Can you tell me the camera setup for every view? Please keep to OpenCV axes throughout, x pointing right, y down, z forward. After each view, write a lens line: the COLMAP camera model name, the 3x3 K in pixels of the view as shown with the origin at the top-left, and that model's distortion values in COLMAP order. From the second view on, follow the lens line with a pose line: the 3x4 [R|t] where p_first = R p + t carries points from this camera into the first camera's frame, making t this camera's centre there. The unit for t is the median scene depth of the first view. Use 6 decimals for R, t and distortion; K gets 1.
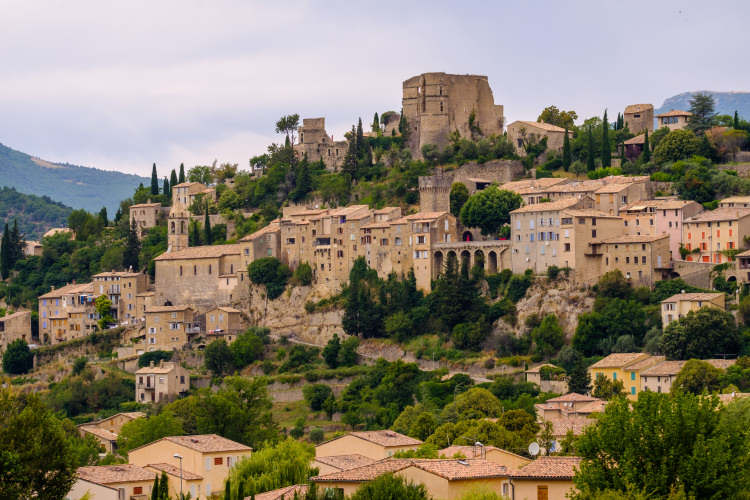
lens RADIAL K [[2902.9, 0, 375.0], [0, 2902.9, 250.0], [0, 0, 1]] dist [0.104727, 0.048863]
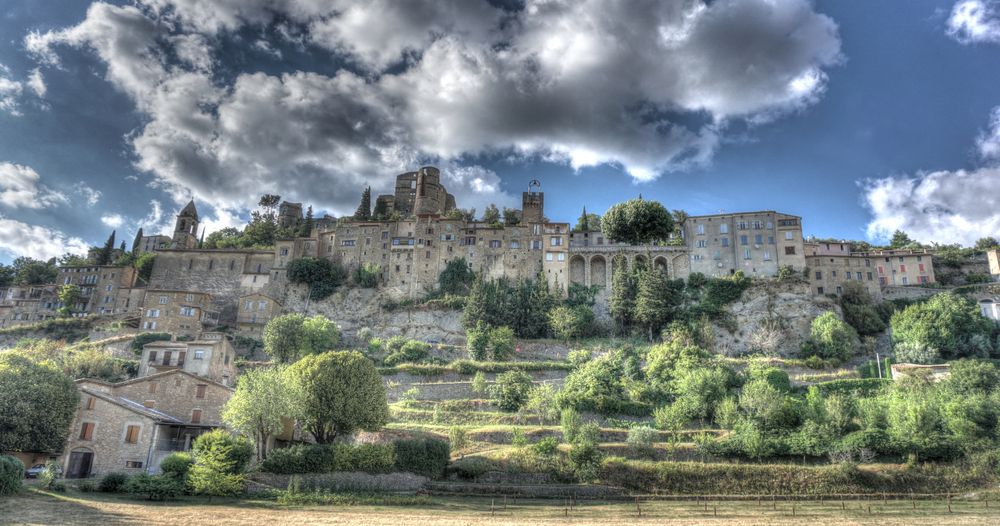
lens RADIAL K [[636.1, 0, 500.0], [0, 636.1, 263.0], [0, 0, 1]] dist [-0.046565, 0.000297]
pose [[0.805067, 0.243043, 0.541107, -0.099766], [-0.071482, 0.945311, -0.318242, 0.064755], [-0.588861, 0.217527, 0.778412, 0.836834]]
